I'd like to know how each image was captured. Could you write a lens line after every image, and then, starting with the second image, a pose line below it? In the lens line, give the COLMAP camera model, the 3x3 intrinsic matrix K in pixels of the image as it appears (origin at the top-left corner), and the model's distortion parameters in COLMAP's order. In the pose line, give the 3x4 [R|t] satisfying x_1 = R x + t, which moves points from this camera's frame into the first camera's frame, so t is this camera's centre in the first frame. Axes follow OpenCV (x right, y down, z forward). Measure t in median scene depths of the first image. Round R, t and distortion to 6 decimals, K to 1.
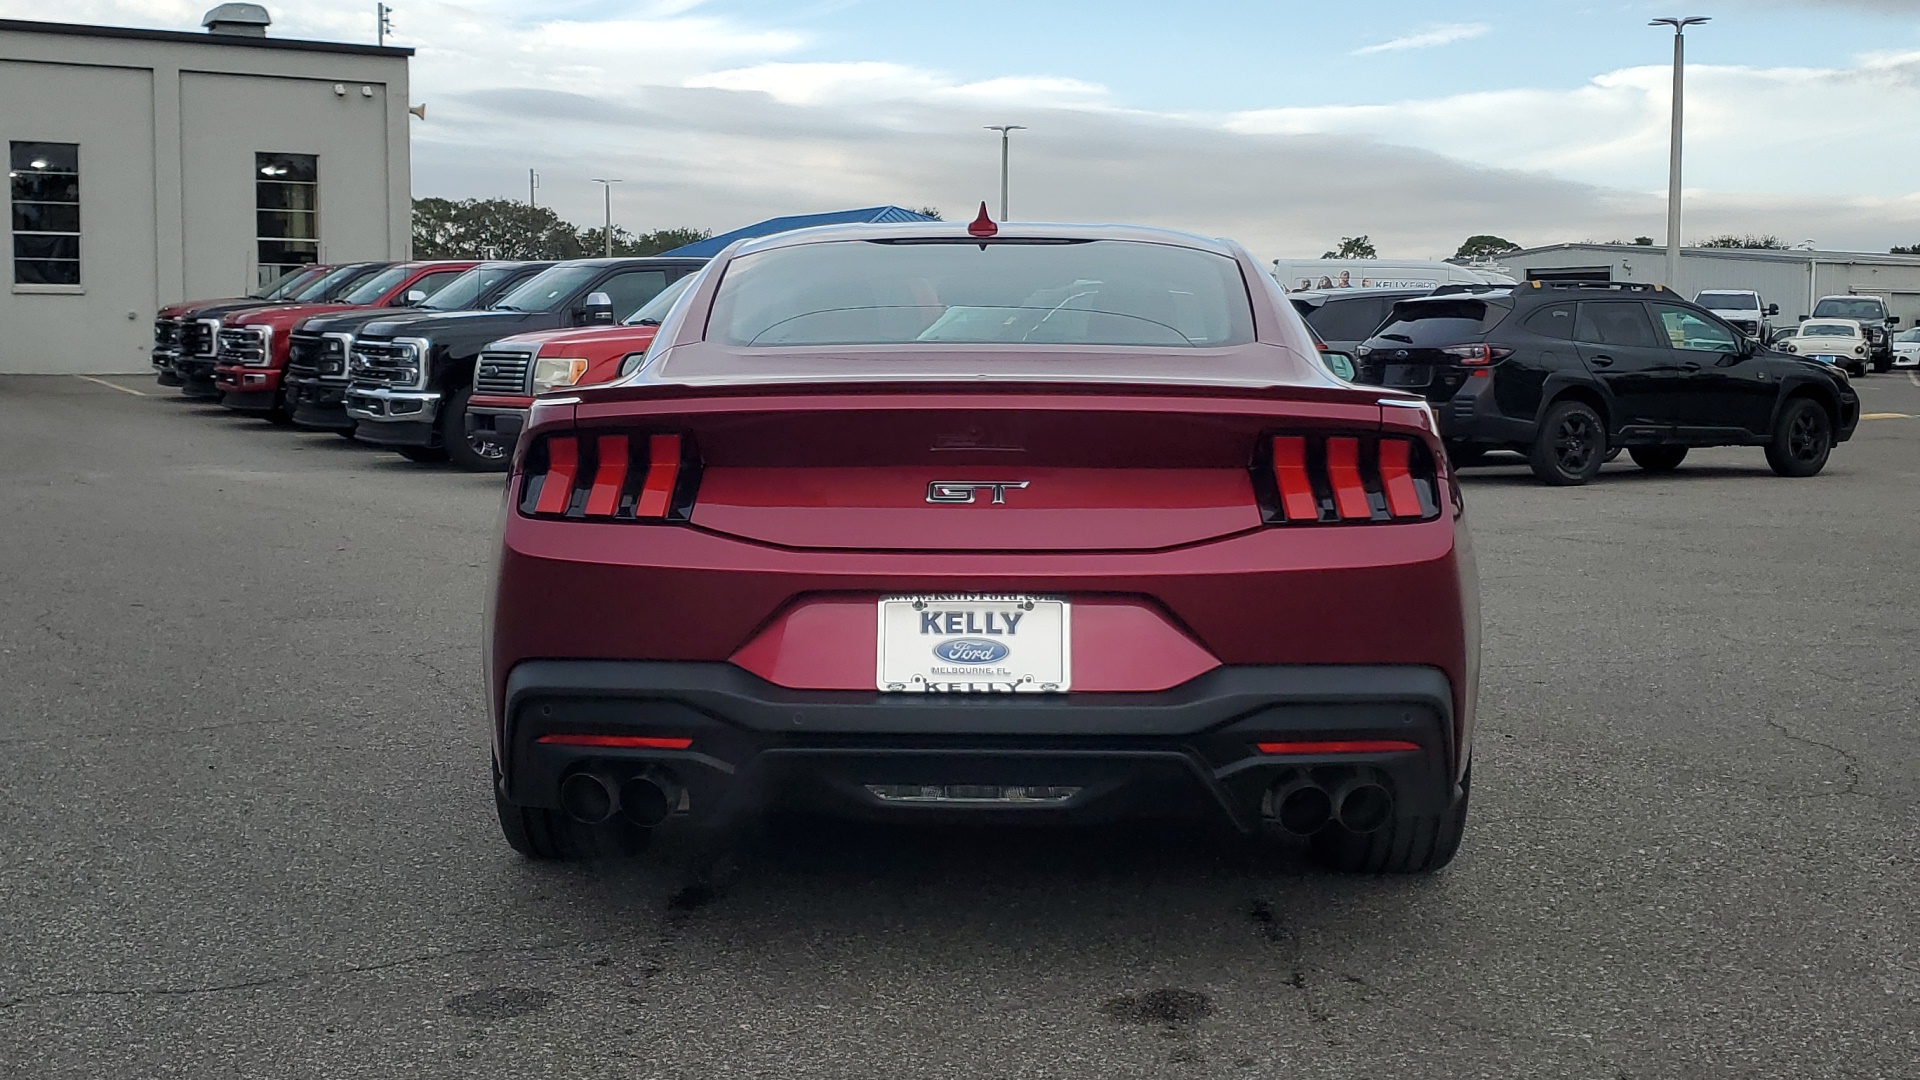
lens RADIAL K [[2198.7, 0, 945.3], [0, 2198.7, 480.6], [0, 0, 1]] dist [0.223863, -0.785201]
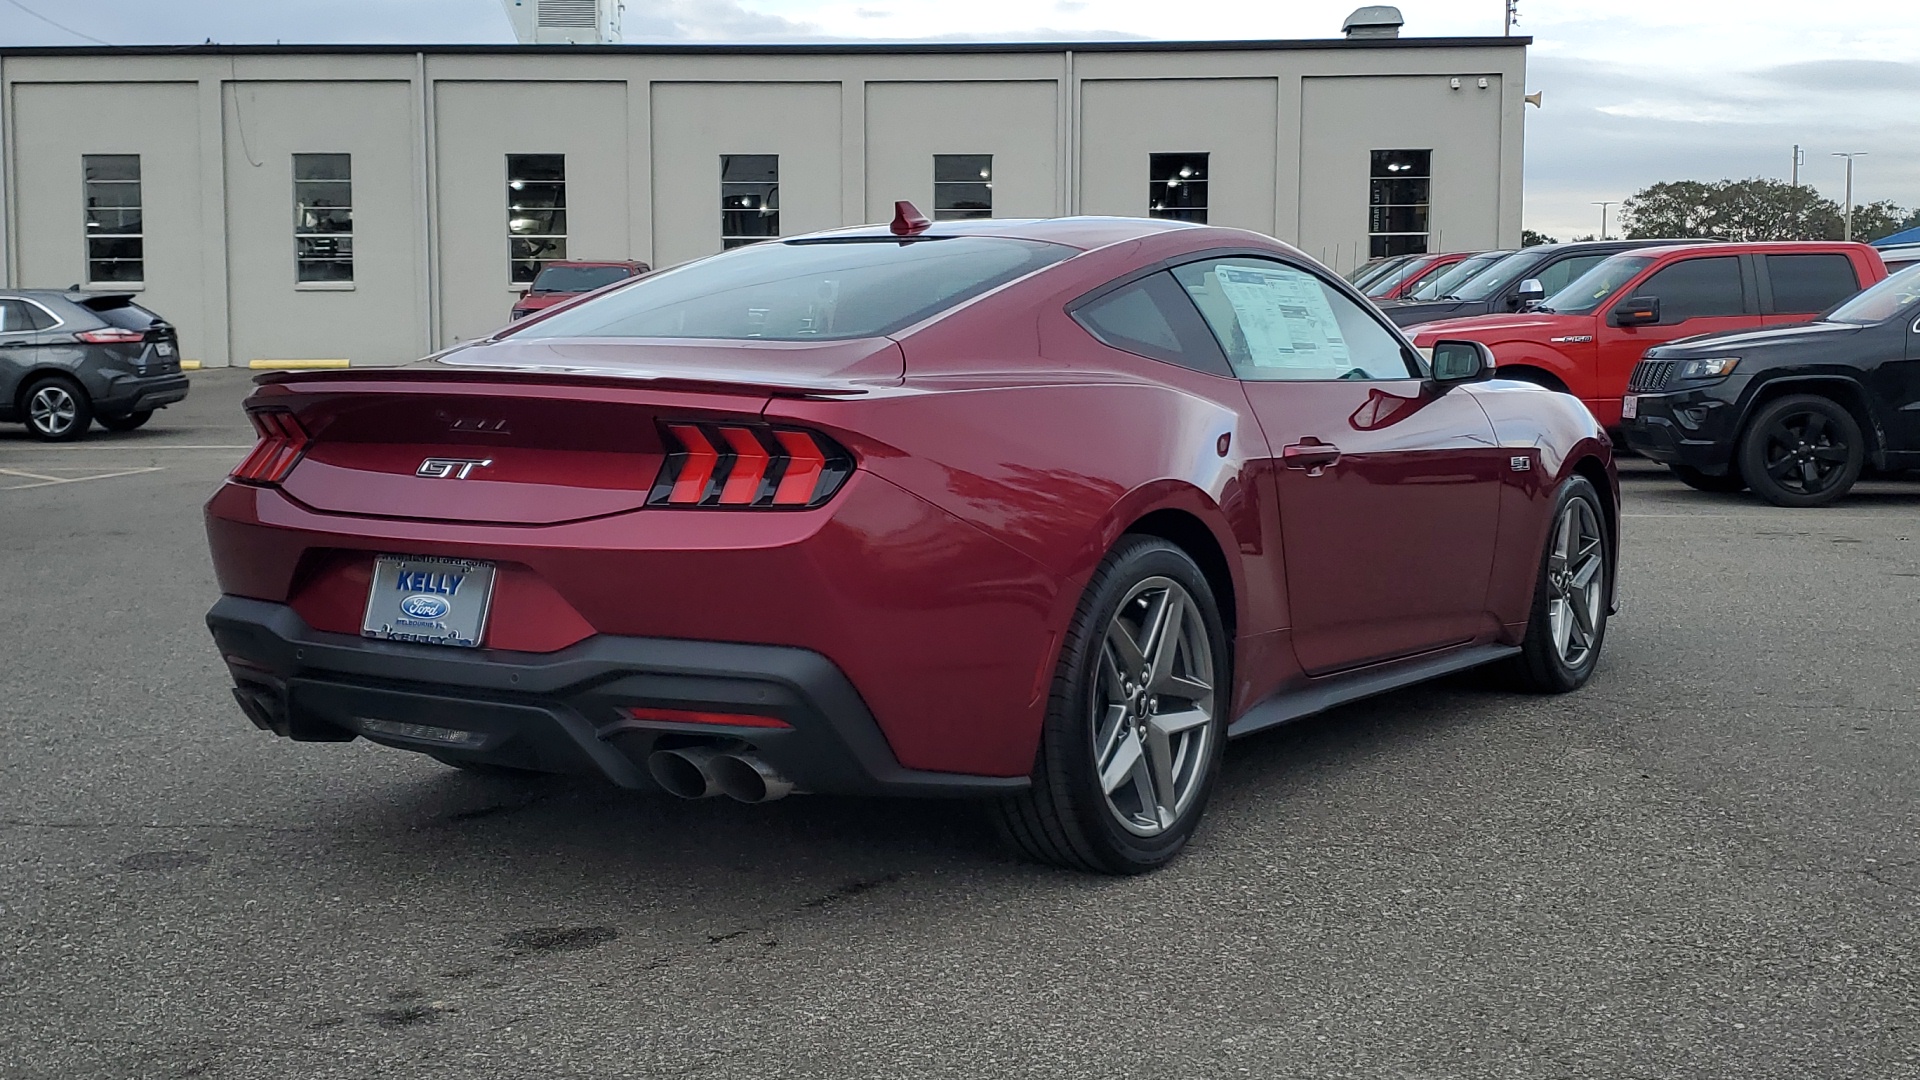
lens RADIAL K [[2198.7, 0, 945.3], [0, 2198.7, 480.6], [0, 0, 1]] dist [0.223863, -0.785201]
pose [[0.847046, 0.031406, -0.530591, 0.151150], [-0.028664, 0.999499, 0.013401, -0.002019], [0.530746, 0.003858, 0.847522, 0.029486]]
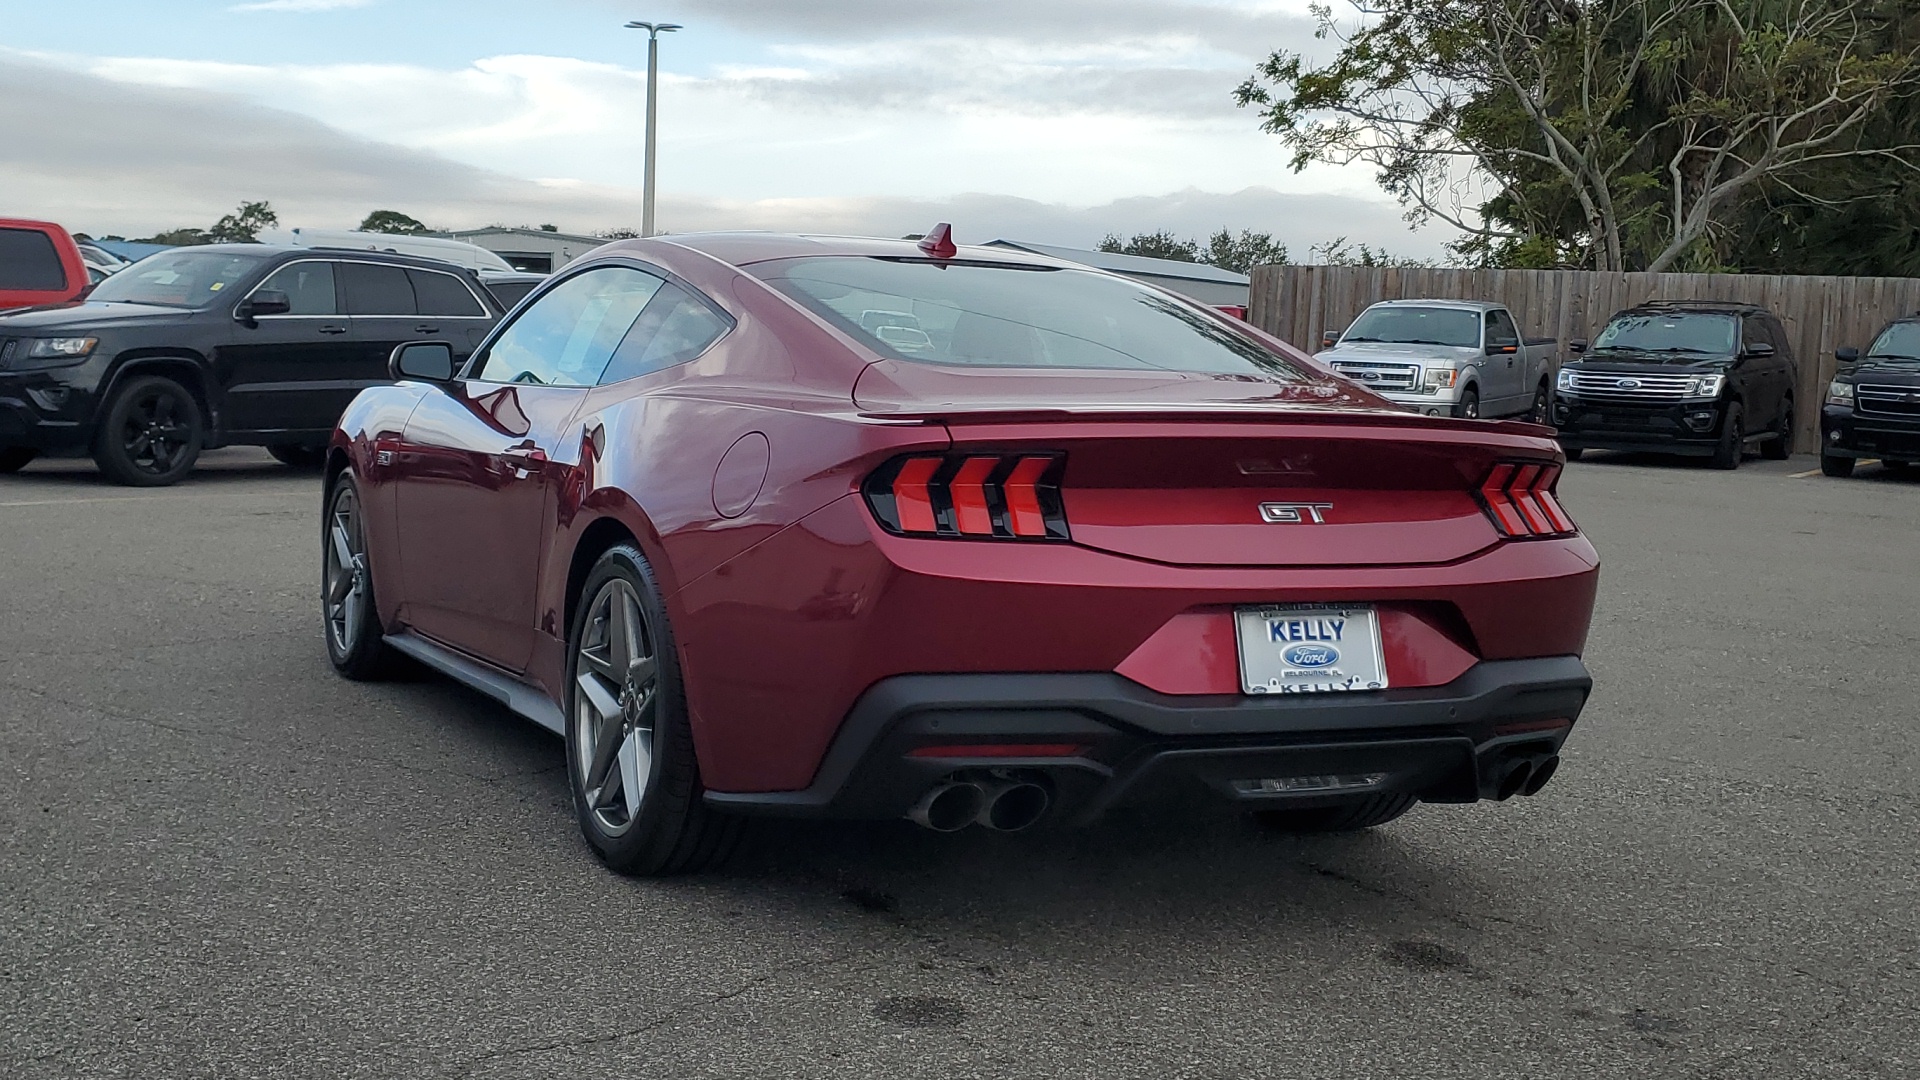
lens RADIAL K [[2198.7, 0, 945.3], [0, 2198.7, 480.6], [0, 0, 1]] dist [0.223863, -0.785201]
pose [[0.874973, 0.006821, 0.484124, -0.123496], [-0.012600, 0.999883, 0.008685, -0.003337], [-0.484008, -0.013699, 0.874957, 0.019175]]
